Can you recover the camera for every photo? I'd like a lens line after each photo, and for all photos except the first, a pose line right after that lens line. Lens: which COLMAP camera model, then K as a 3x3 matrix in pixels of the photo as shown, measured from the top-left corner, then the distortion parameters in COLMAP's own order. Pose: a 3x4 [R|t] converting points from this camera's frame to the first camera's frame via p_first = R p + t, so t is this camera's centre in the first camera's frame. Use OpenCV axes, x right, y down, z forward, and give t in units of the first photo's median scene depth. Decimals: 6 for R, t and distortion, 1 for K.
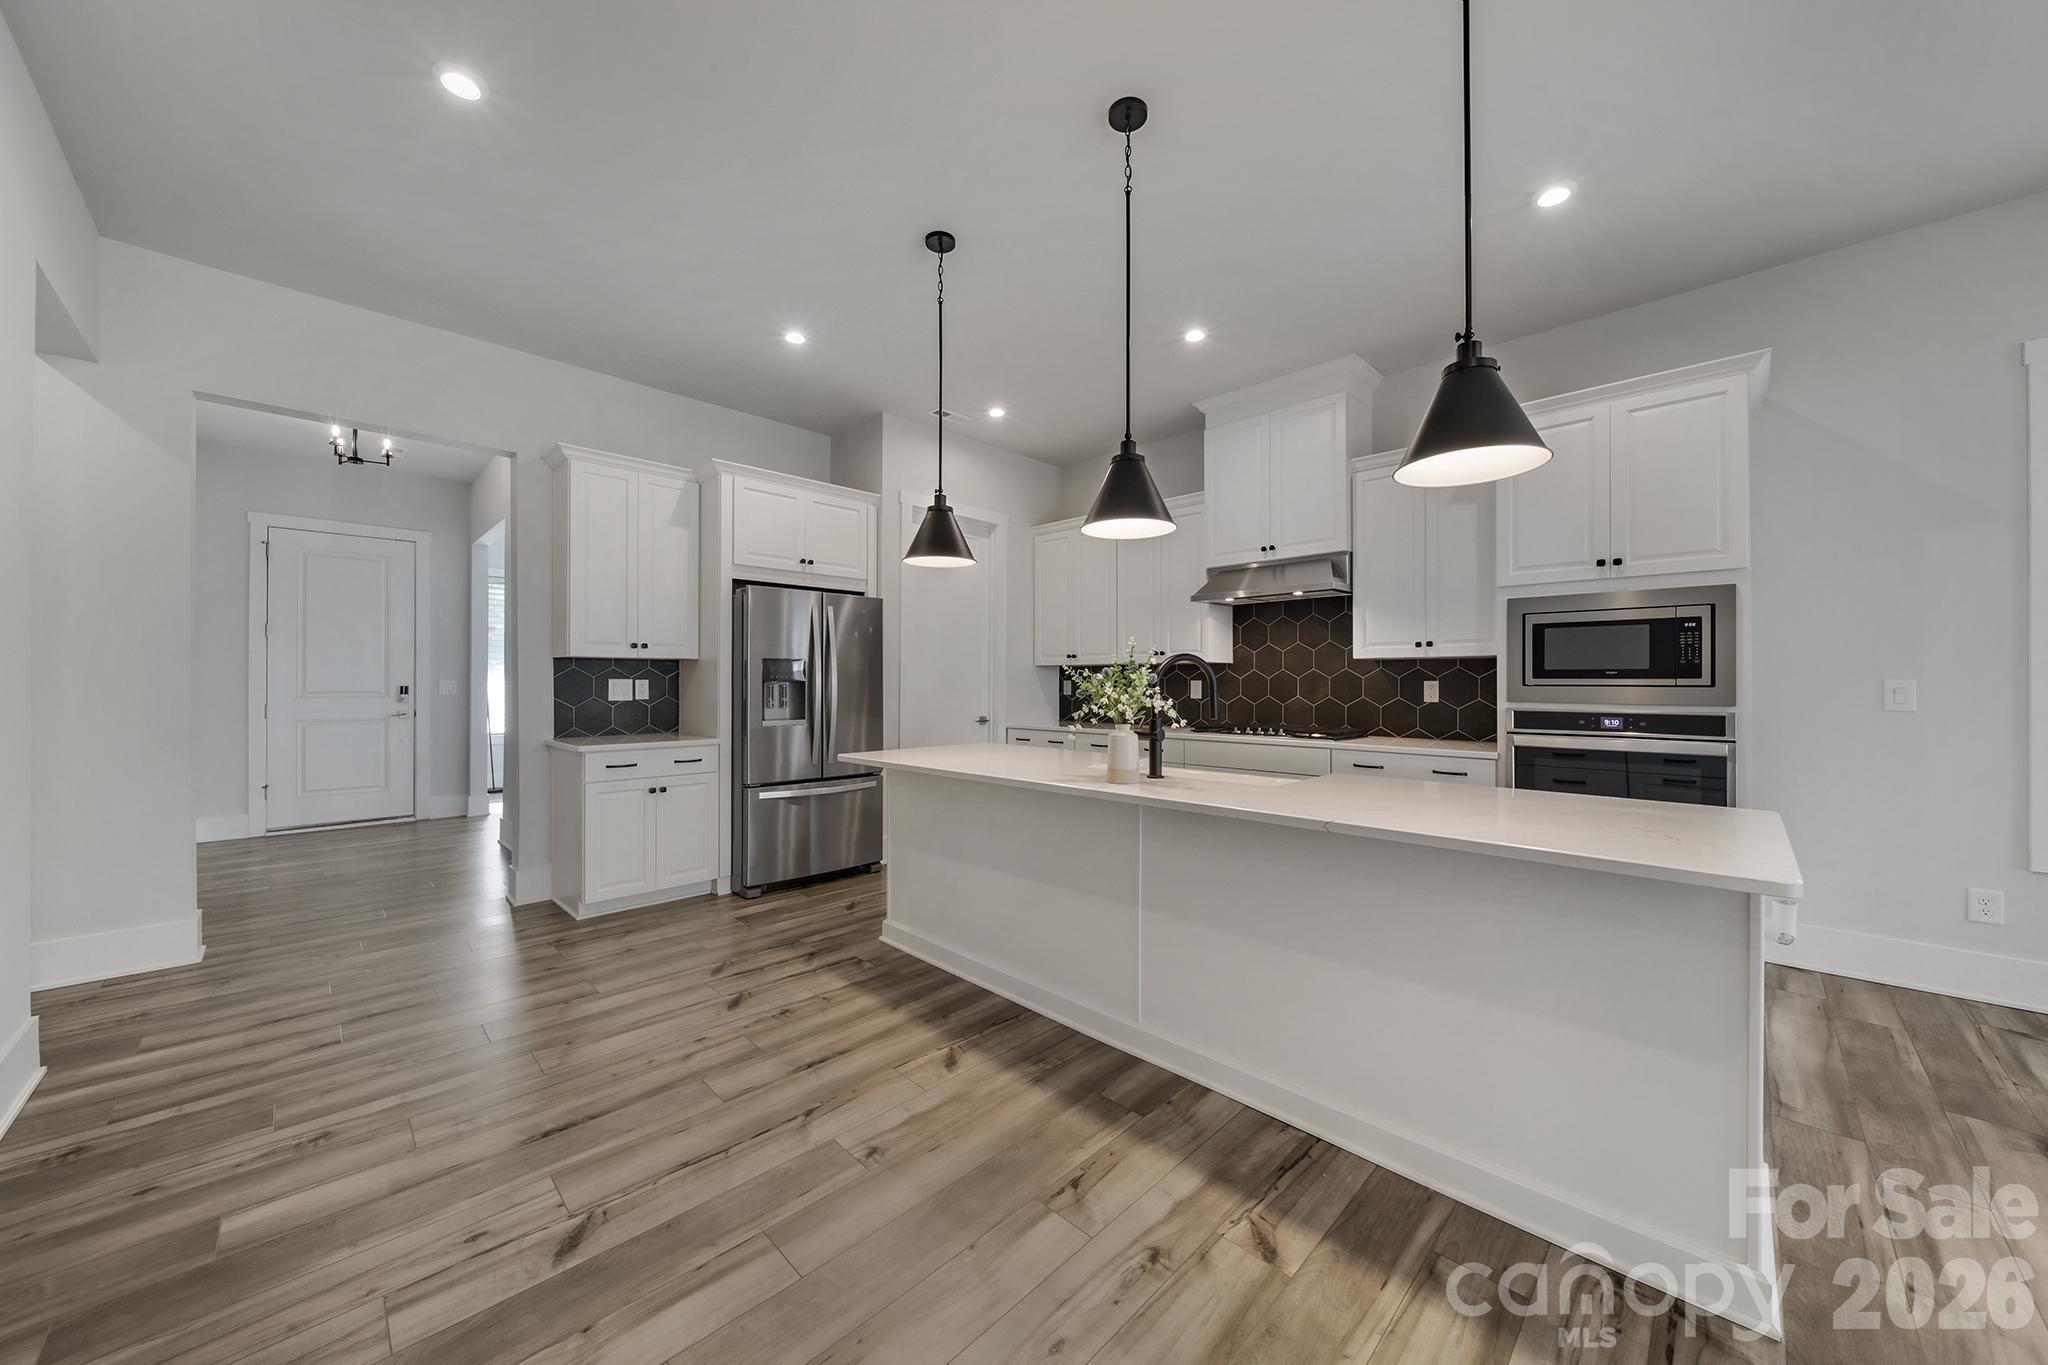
lens RADIAL K [[717.7, 0, 1022.3], [0, 717.7, 680.6], [0, 0, 1]] dist [0.001806, -0.001908]
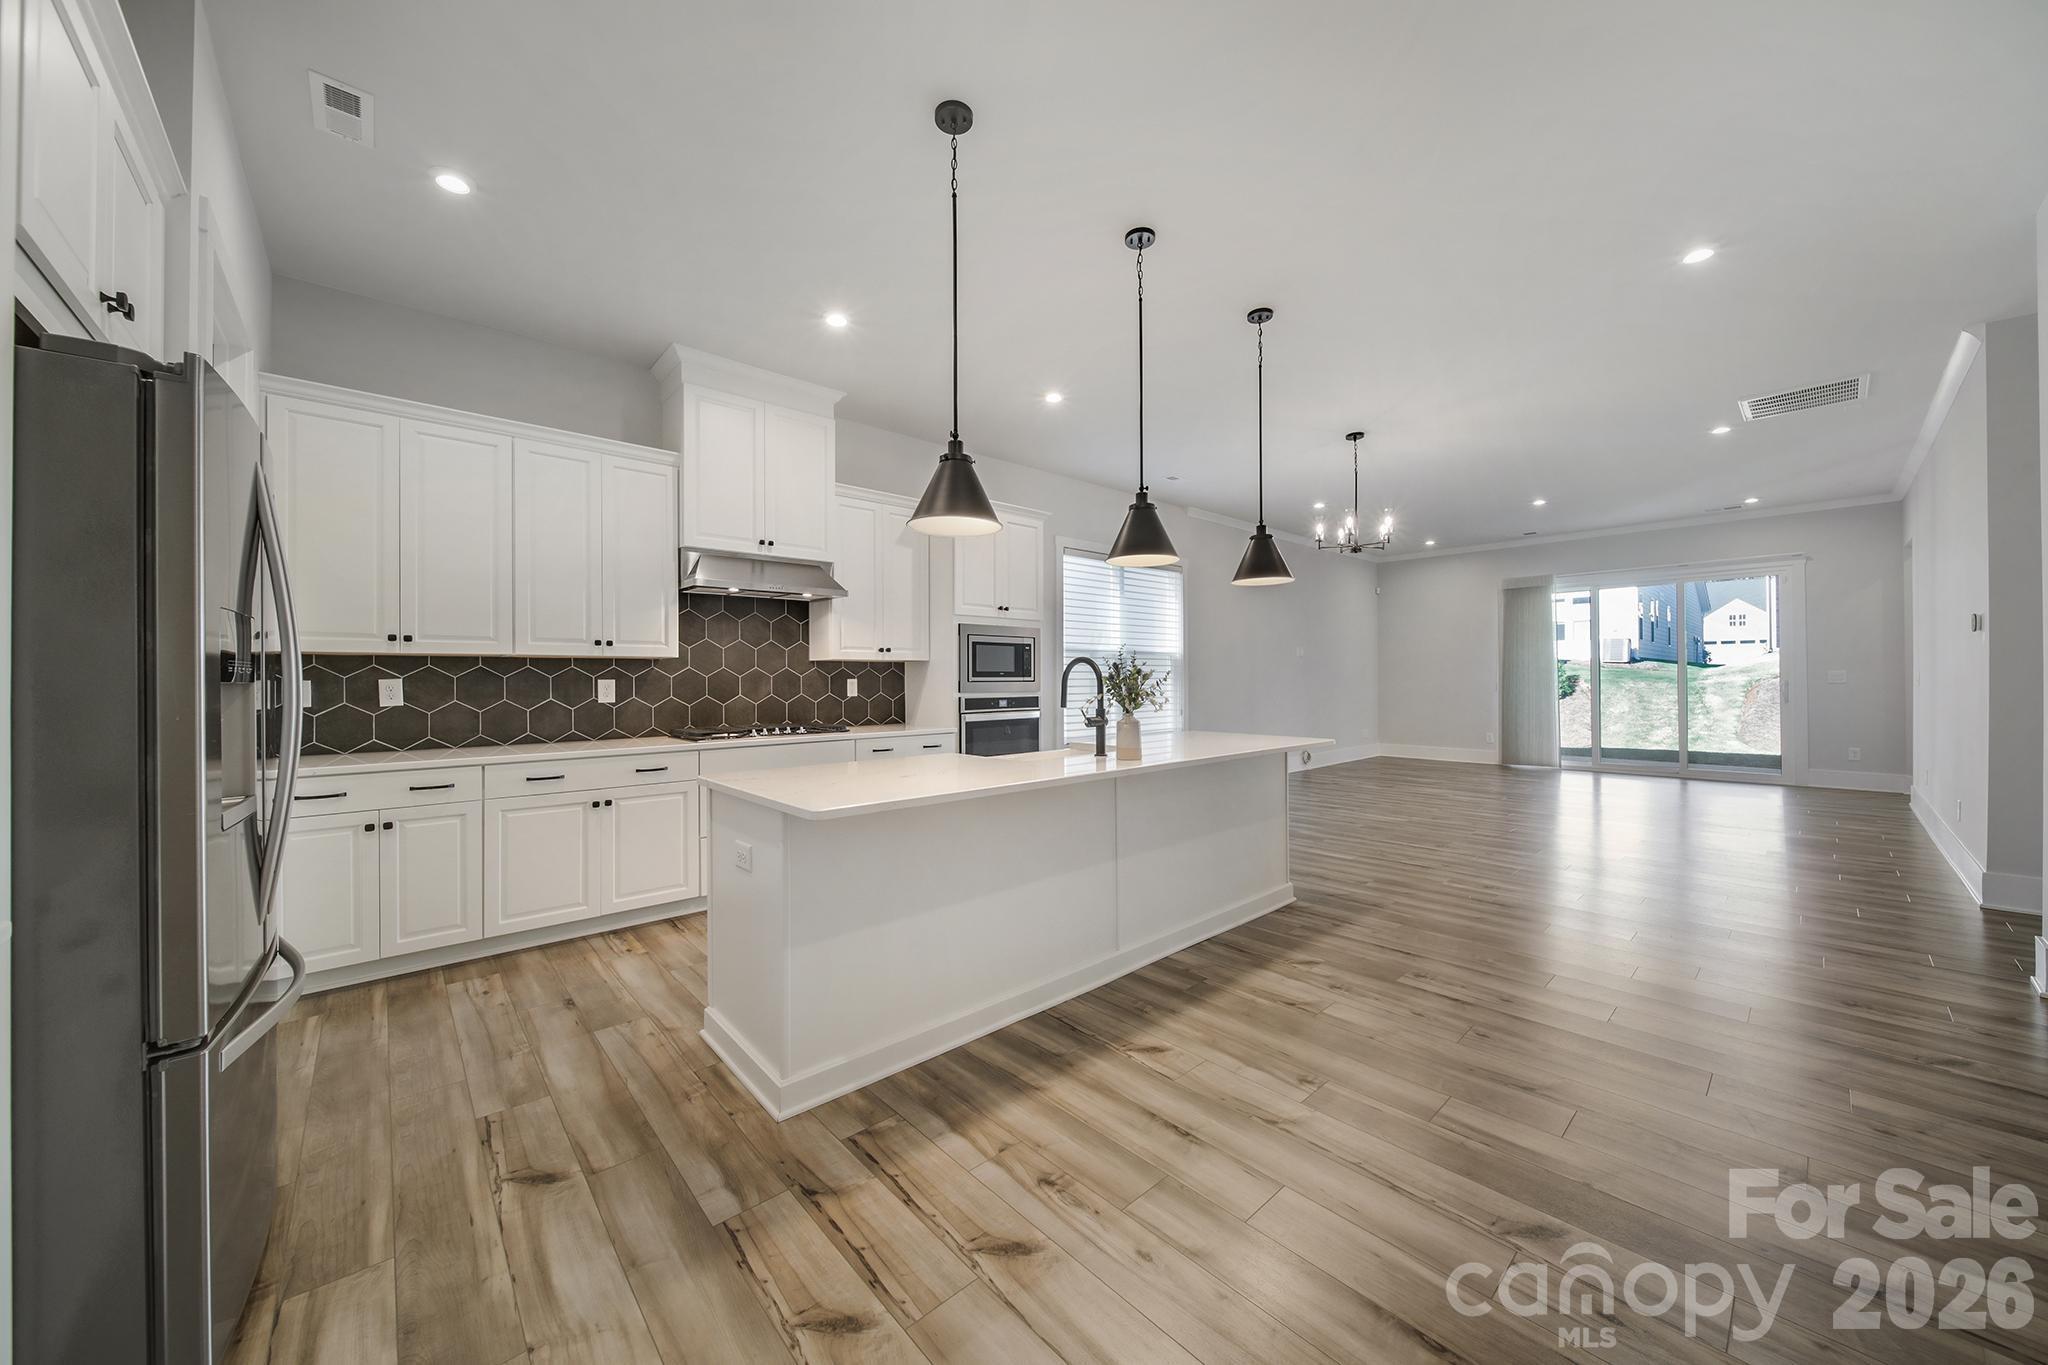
lens RADIAL K [[717.7, 0, 1025.2], [0, 717.7, 677.7], [0, 0, 1]] dist [0.001806, -0.001908]
pose [[0.054116, 0.001683, 0.998533, -0.857474], [0.004420, 0.999988, -0.001925, 0.001995], [-0.998525, 0.004518, 0.054108, 0.852193]]
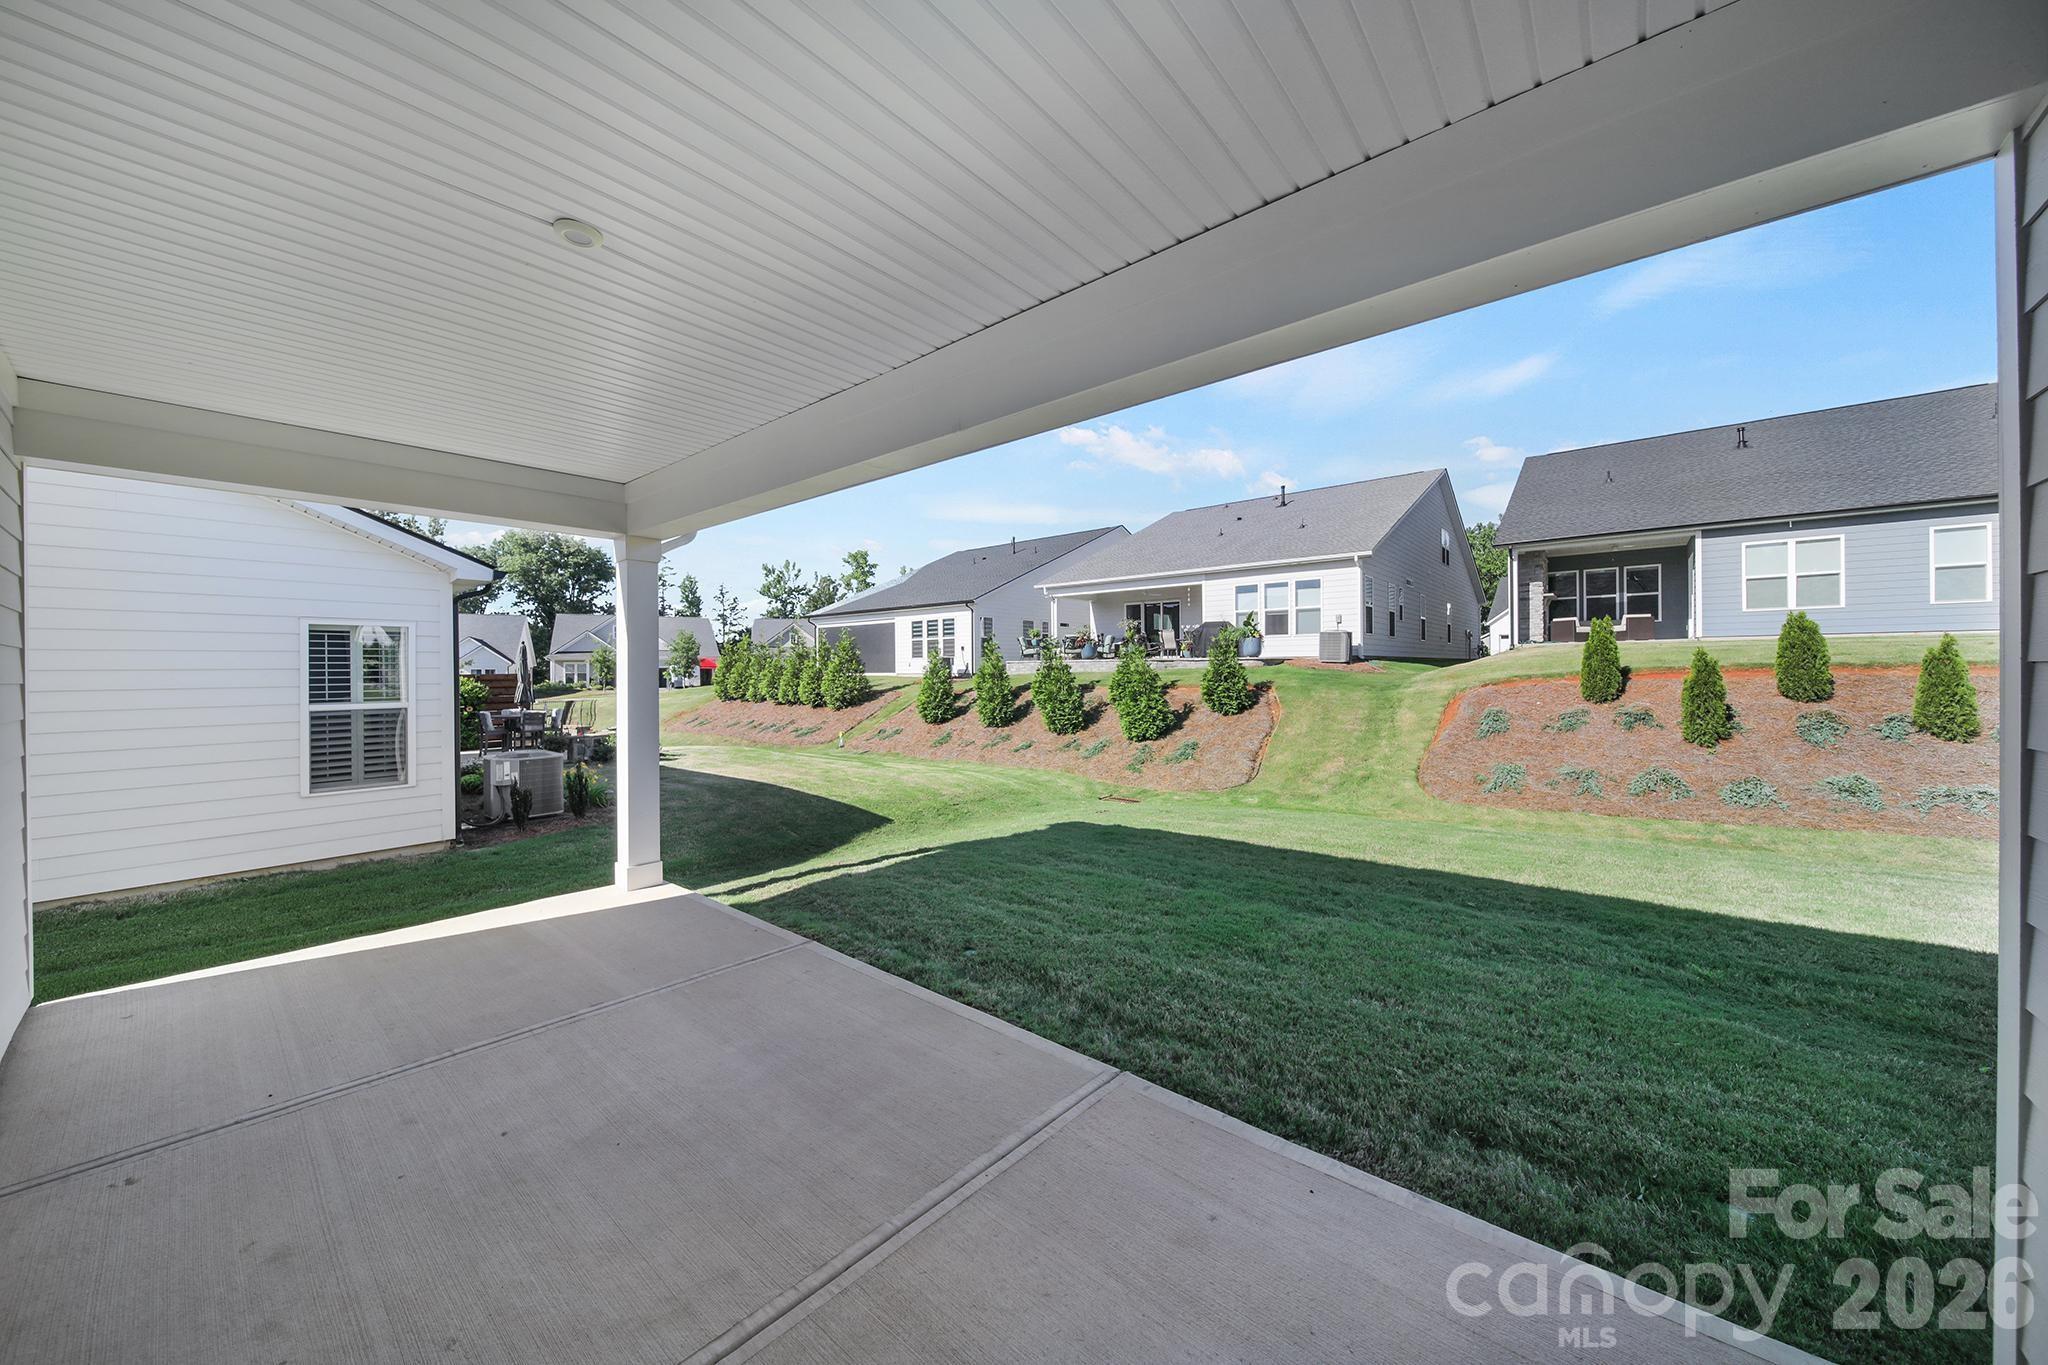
lens RADIAL K [[717.7, 0, 1013.7], [0, 717.7, 671.9], [0, 0, 1]] dist [0.001806, -0.001908]
pose [[-0.072154, -0.002148, 0.997391, 1.661592], [0.007048, 0.999972, 0.002663, -0.123191], [-0.997369, 0.007221, -0.072136, -2.385849]]
